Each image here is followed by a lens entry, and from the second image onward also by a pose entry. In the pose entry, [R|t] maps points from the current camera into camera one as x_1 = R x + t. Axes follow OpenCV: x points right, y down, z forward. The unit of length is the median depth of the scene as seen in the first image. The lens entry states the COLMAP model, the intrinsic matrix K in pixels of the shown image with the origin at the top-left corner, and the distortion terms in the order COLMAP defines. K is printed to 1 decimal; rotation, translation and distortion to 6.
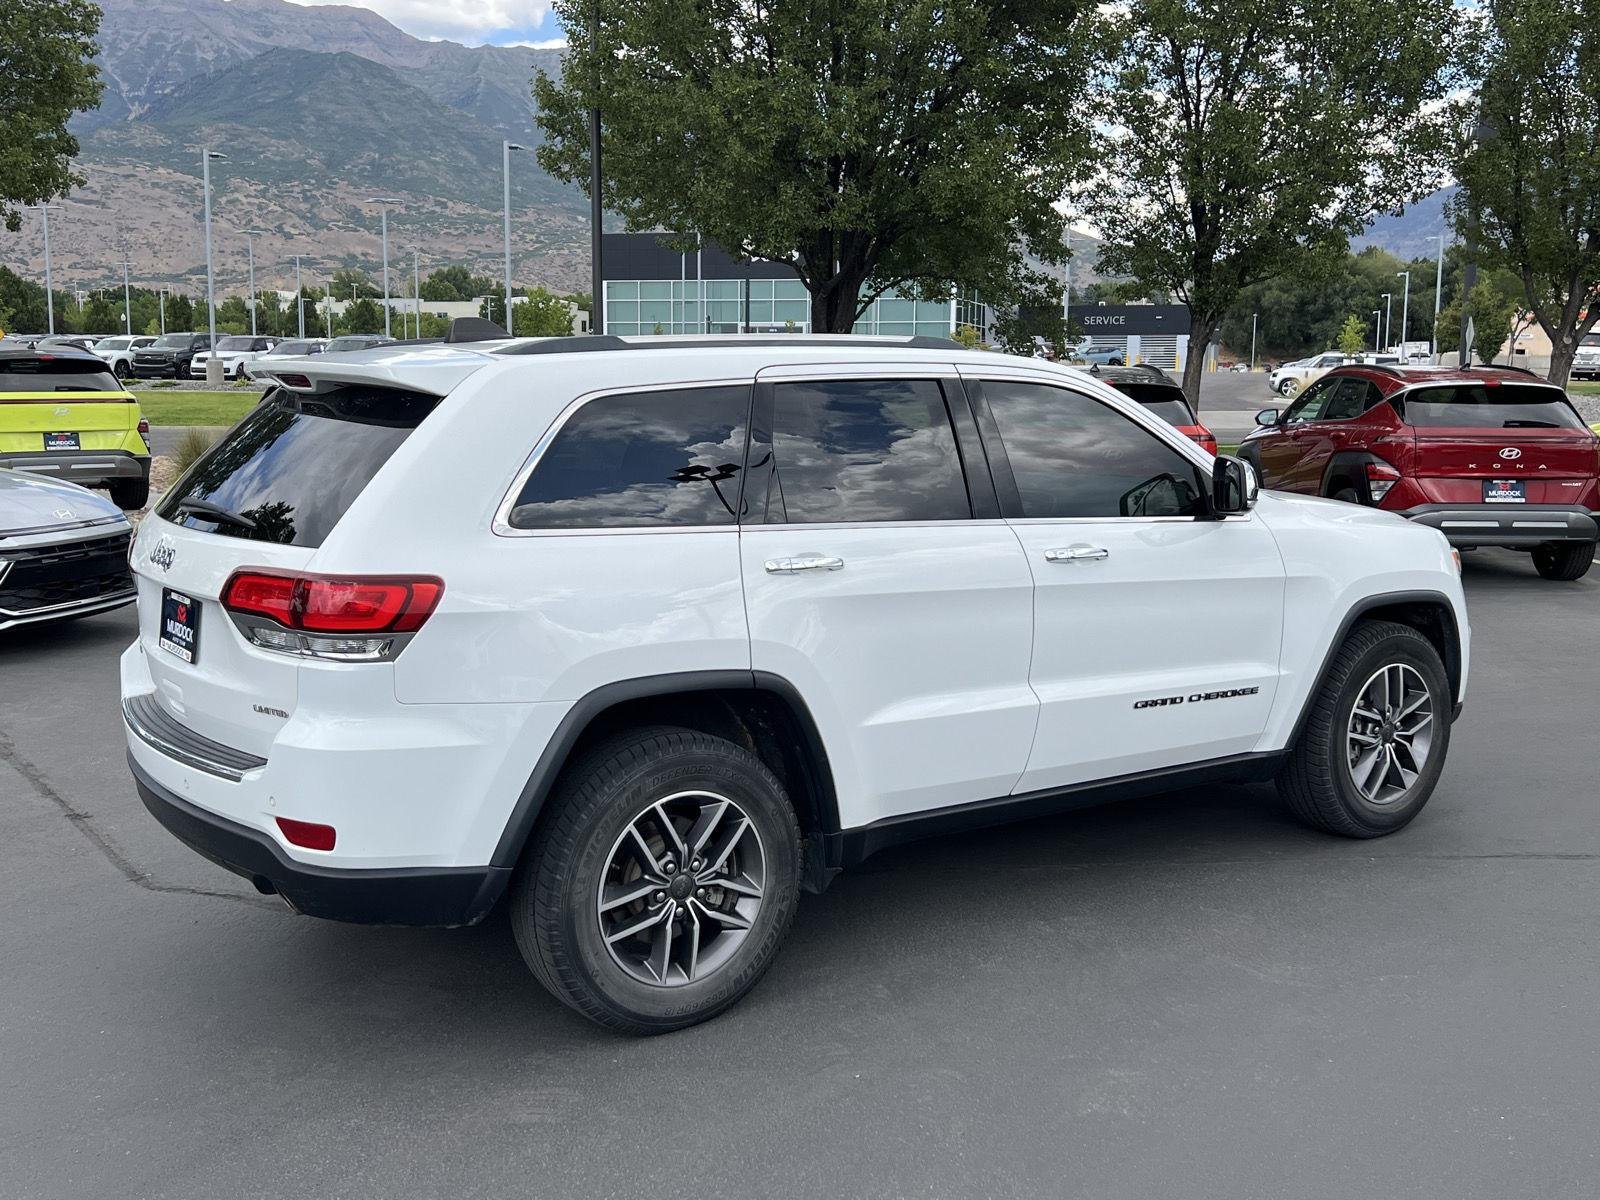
lens RADIAL K [[1657.4, 0, 811.0], [0, 1657.4, 628.4], [0, 0, 1]] dist [0.051831, -0.077262]
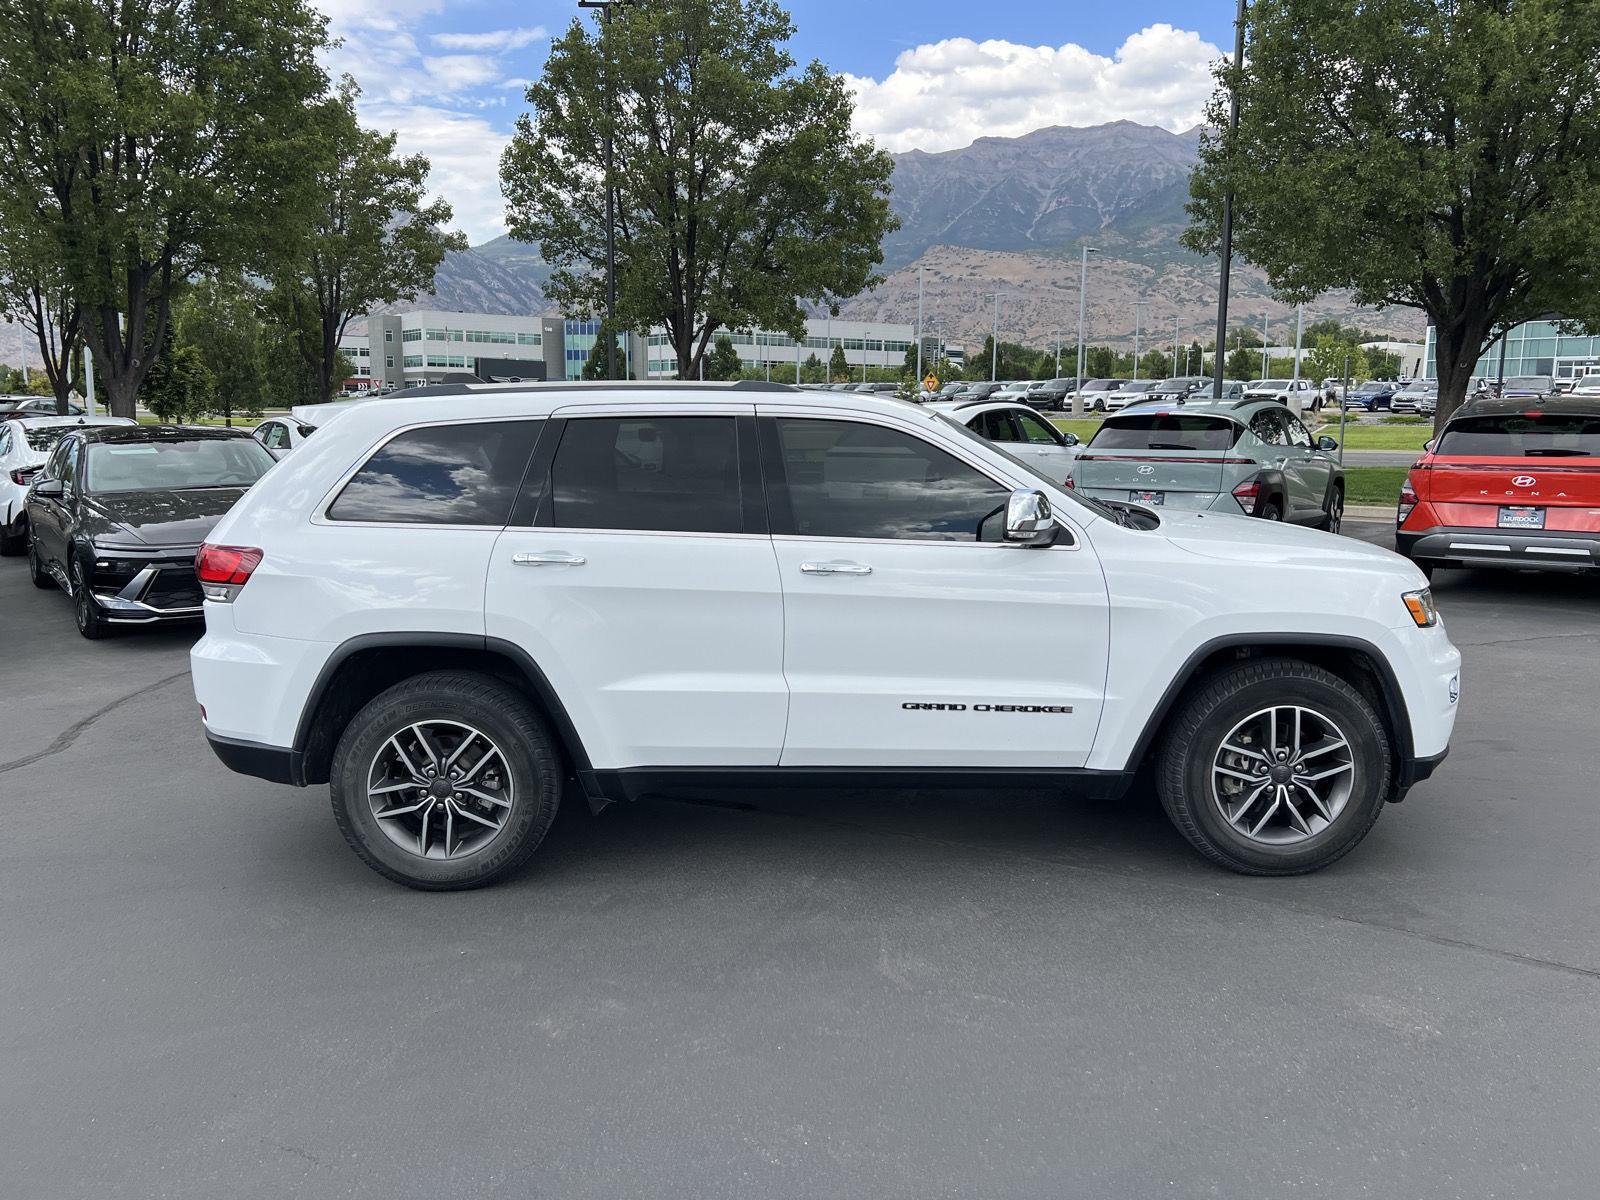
lens RADIAL K [[1204.6, 0, 800.0], [0, 1204.6, 600.0], [0, 0, 1]] dist [0.057353, -0.065404]
pose [[0.820497, 0.086471, -0.565073, 0.583434], [-0.082336, 0.996062, 0.032870, -0.045782], [0.565690, 0.019556, 0.824386, 0.279652]]
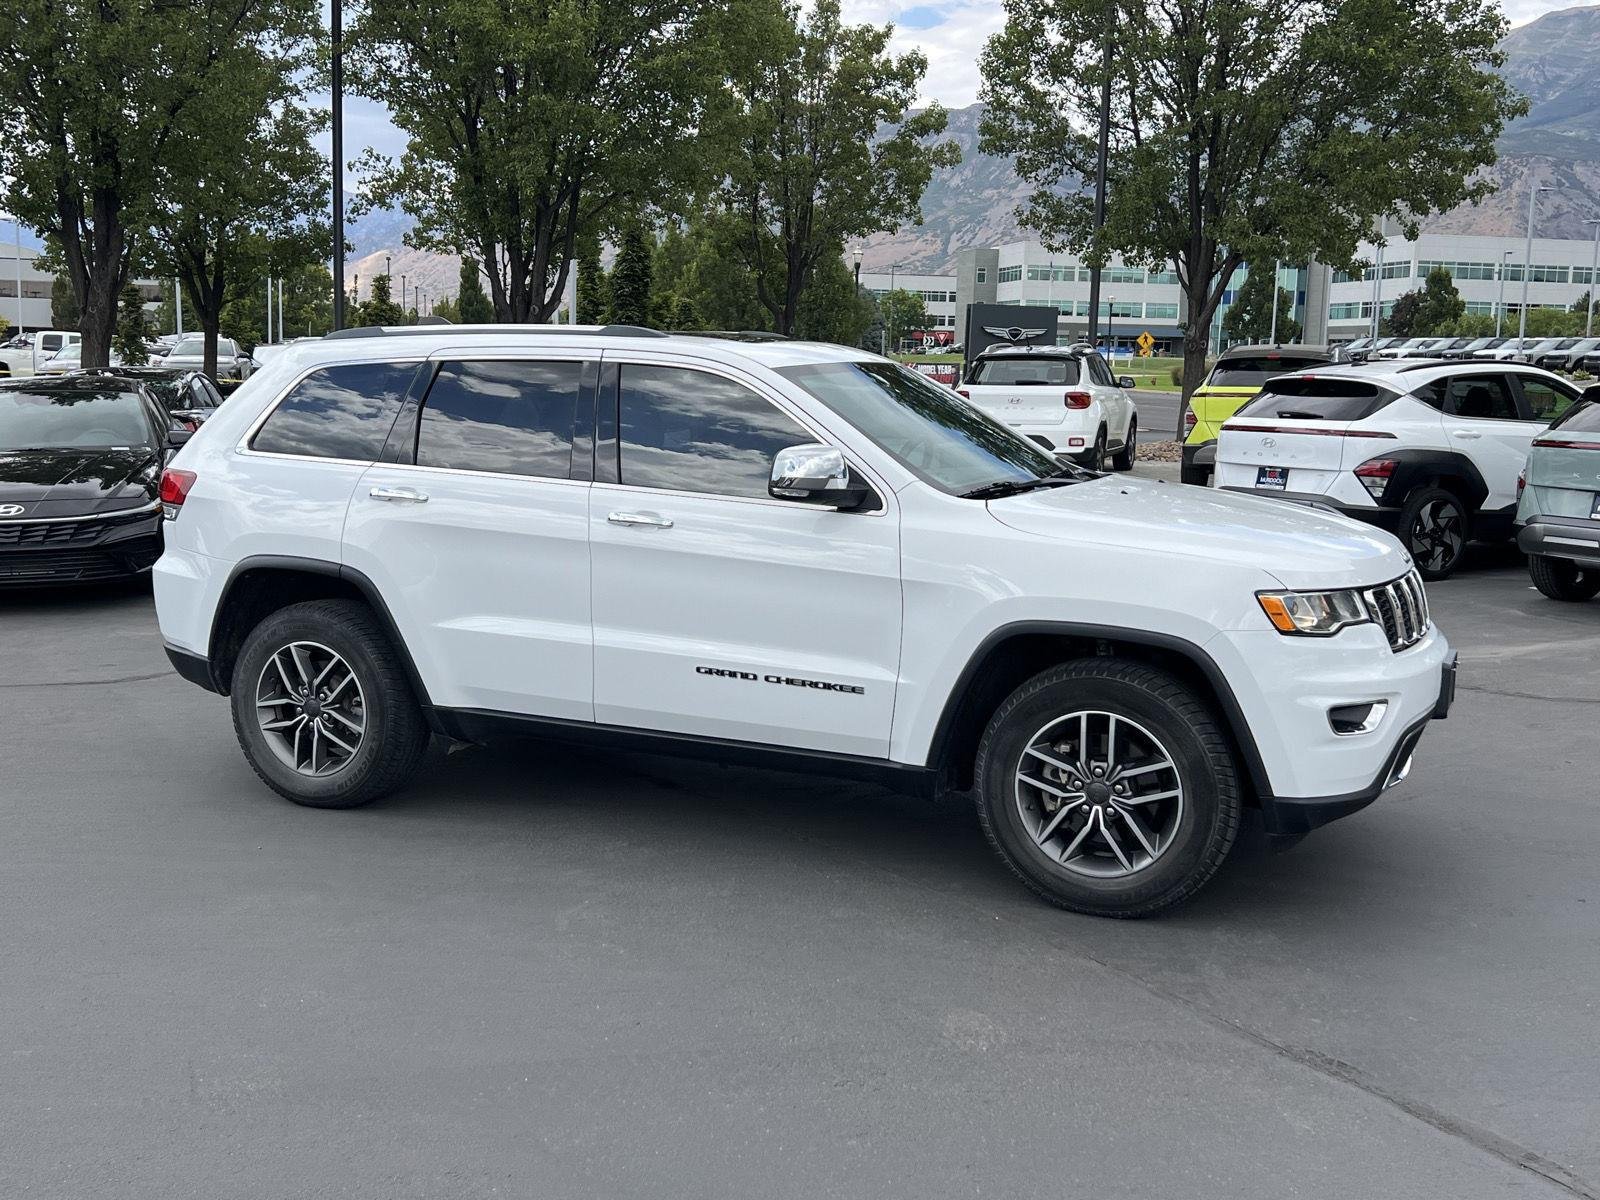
lens RADIAL K [[1653.9, 0, 805.2], [0, 1653.9, 604.5], [0, 0, 1]] dist [0.147544, -0.357628]
pose [[0.501195, 0.129448, -0.855597, 1.115860], [-0.144860, 0.987346, 0.064525, -0.072485], [0.853123, 0.091602, 0.513605, 0.499899]]
